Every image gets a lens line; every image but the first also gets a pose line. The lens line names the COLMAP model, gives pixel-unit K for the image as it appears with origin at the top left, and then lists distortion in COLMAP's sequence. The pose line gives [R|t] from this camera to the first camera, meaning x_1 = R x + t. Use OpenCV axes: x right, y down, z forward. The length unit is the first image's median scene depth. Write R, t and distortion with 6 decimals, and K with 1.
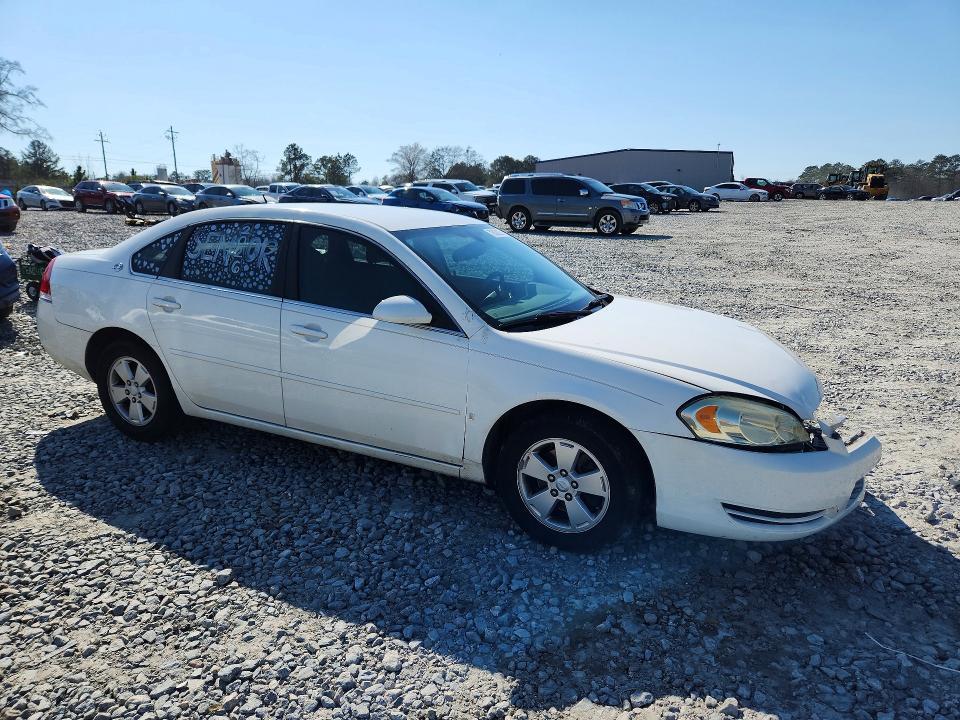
lens RADIAL K [[638.9, 0, 485.3], [0, 638.9, 355.4], [0, 0, 1]] dist [0.067658, -0.059764]
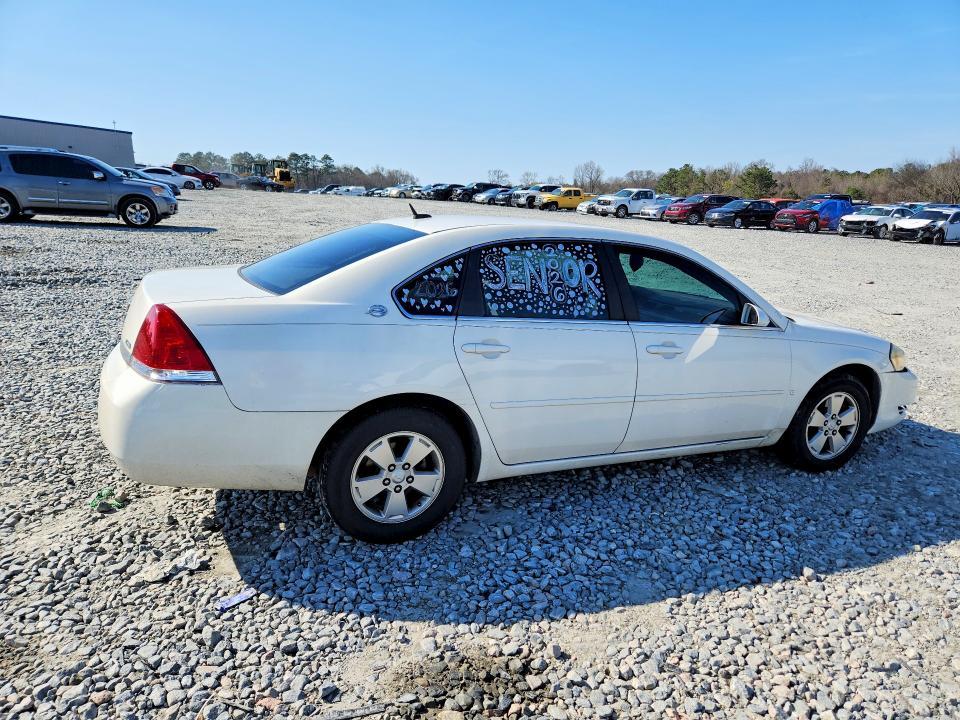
lens RADIAL K [[638.9, 0, 485.3], [0, 638.9, 355.4], [0, 0, 1]] dist [0.067658, -0.059764]
pose [[0.650262, -0.160459, 0.742571, -1.082104], [0.145403, 0.985658, 0.085658, -0.139368], [-0.745665, 0.052272, 0.664267, 0.477917]]
